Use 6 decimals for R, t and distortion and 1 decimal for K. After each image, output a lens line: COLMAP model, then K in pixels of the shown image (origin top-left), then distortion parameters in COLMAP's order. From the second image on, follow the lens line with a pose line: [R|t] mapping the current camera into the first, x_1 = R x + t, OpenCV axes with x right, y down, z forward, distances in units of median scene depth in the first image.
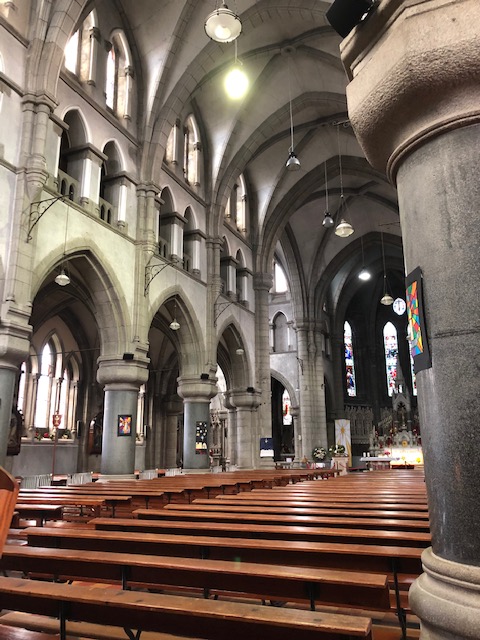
lens RADIAL K [[515.8, 0, 240.0], [0, 515.8, 320.0], [0, 0, 1]] dist [0.089947, -0.151012]
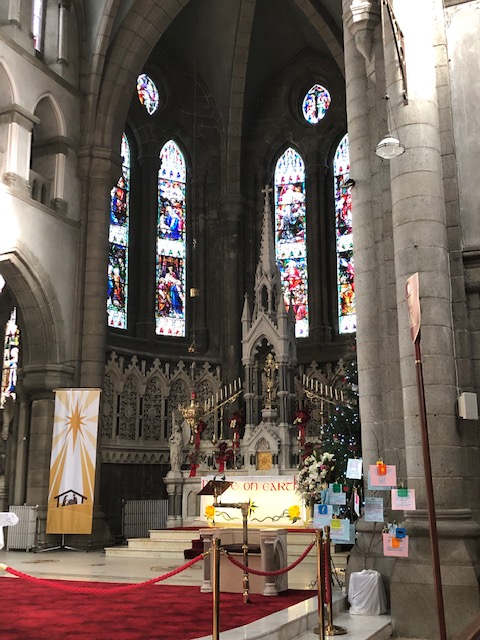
lens RADIAL K [[741.1, 0, 240.0], [0, 741.1, 320.0], [0, 0, 1]] dist [0.141337, -0.004674]
pose [[0.999996, 0.002481, -0.001291, 0.465124], [-0.002447, 0.999664, 0.025801, 0.212821], [0.001355, -0.025798, 0.999666, 0.834584]]
